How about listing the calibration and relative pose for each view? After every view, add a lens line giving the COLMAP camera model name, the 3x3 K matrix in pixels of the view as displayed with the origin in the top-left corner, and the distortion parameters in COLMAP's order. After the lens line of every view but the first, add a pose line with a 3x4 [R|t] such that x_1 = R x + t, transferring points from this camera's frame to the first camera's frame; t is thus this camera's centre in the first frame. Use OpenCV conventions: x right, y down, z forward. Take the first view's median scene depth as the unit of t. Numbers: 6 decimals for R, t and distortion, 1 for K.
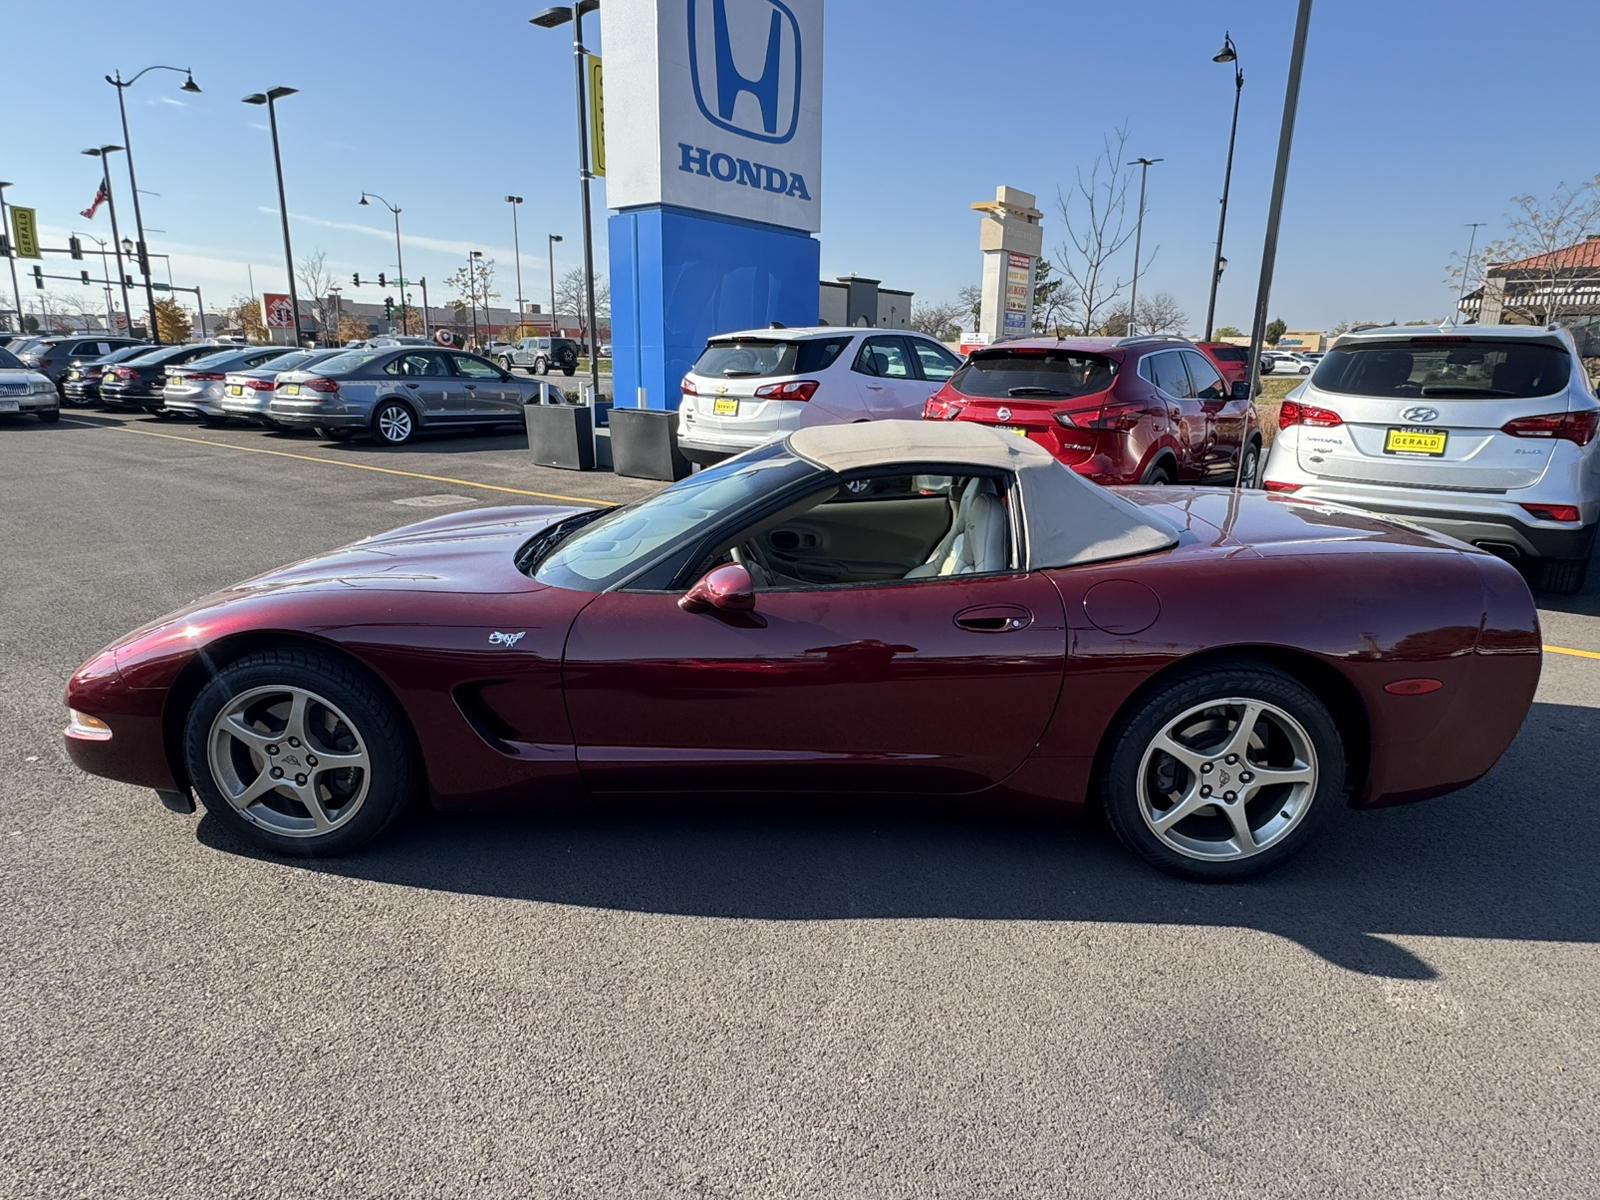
lens RADIAL K [[959.7, 0, 811.4], [0, 959.7, 603.9], [0, 0, 1]] dist [-0.002040, -0.007219]
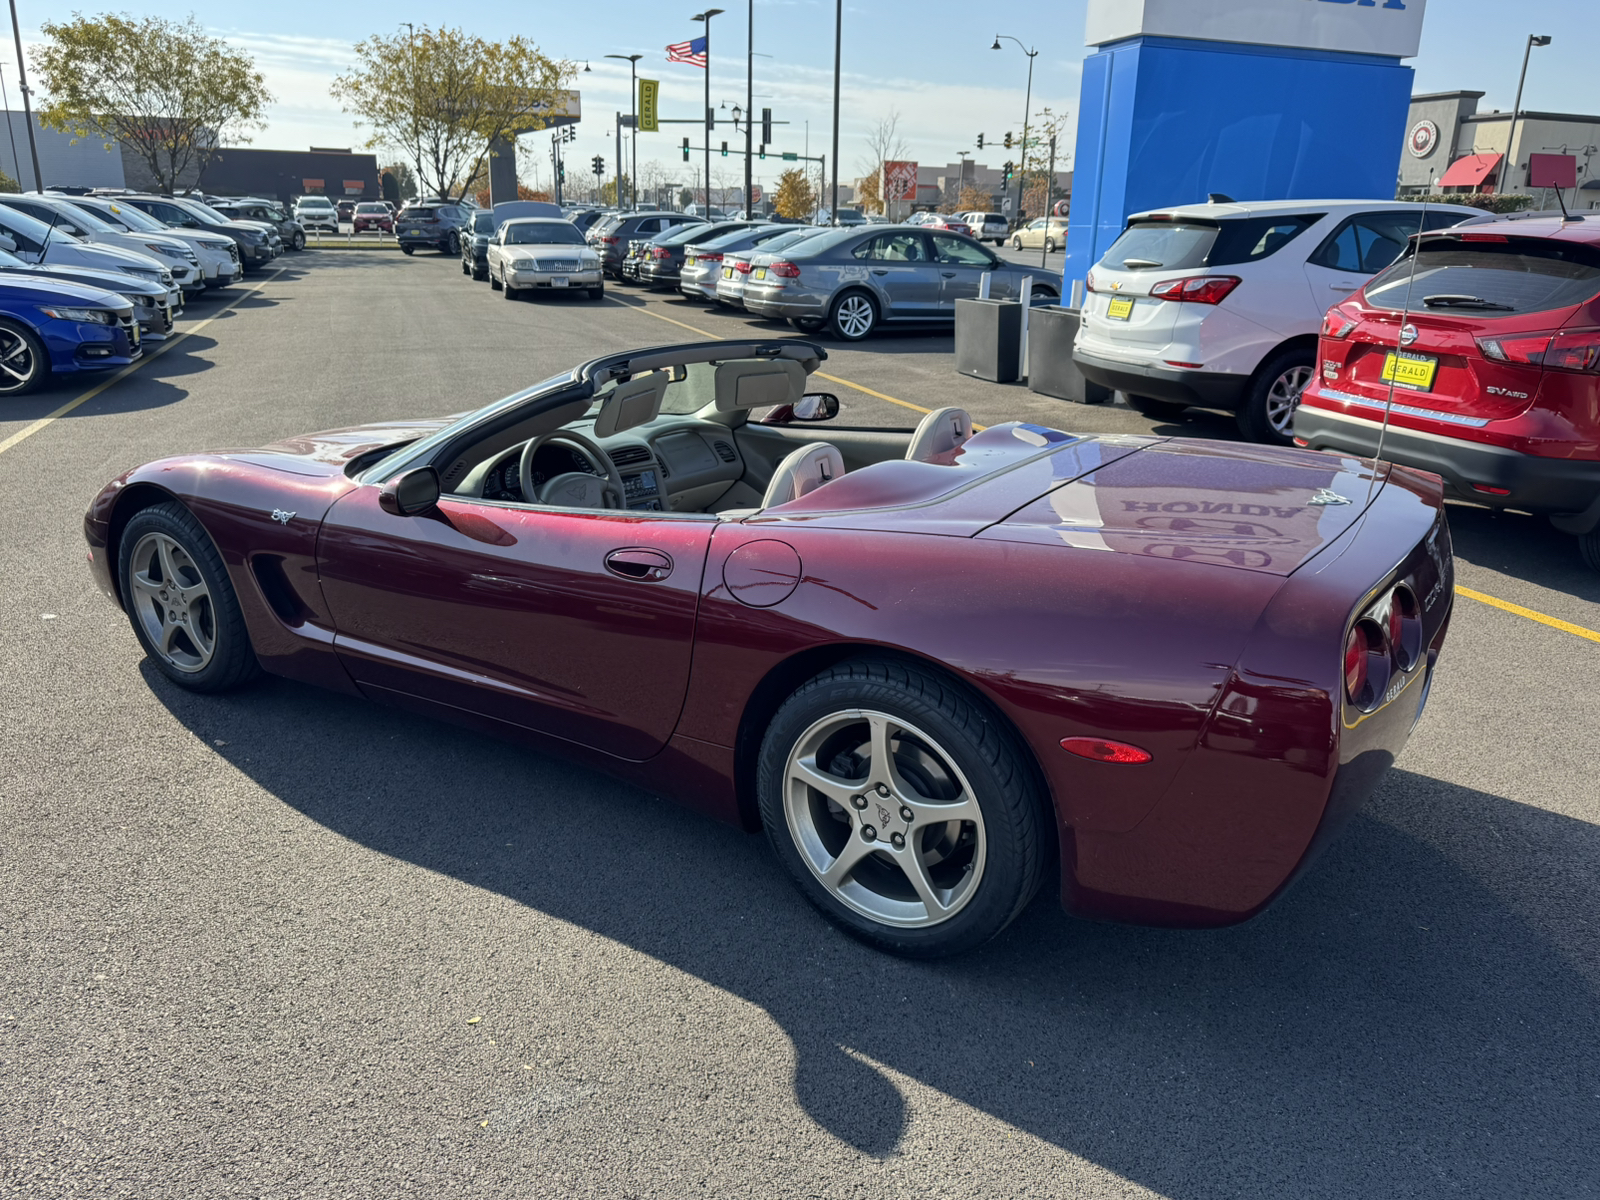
lens RADIAL K [[1236.6, 0, 798.5], [0, 1236.6, 599.6], [0, 0, 1]] dist [0.020775, -0.023223]
pose [[0.824670, 0.162919, -0.541643, 0.223689], [-0.143872, 0.986542, 0.077688, -0.015399], [0.547010, 0.013860, 0.837011, 0.036432]]
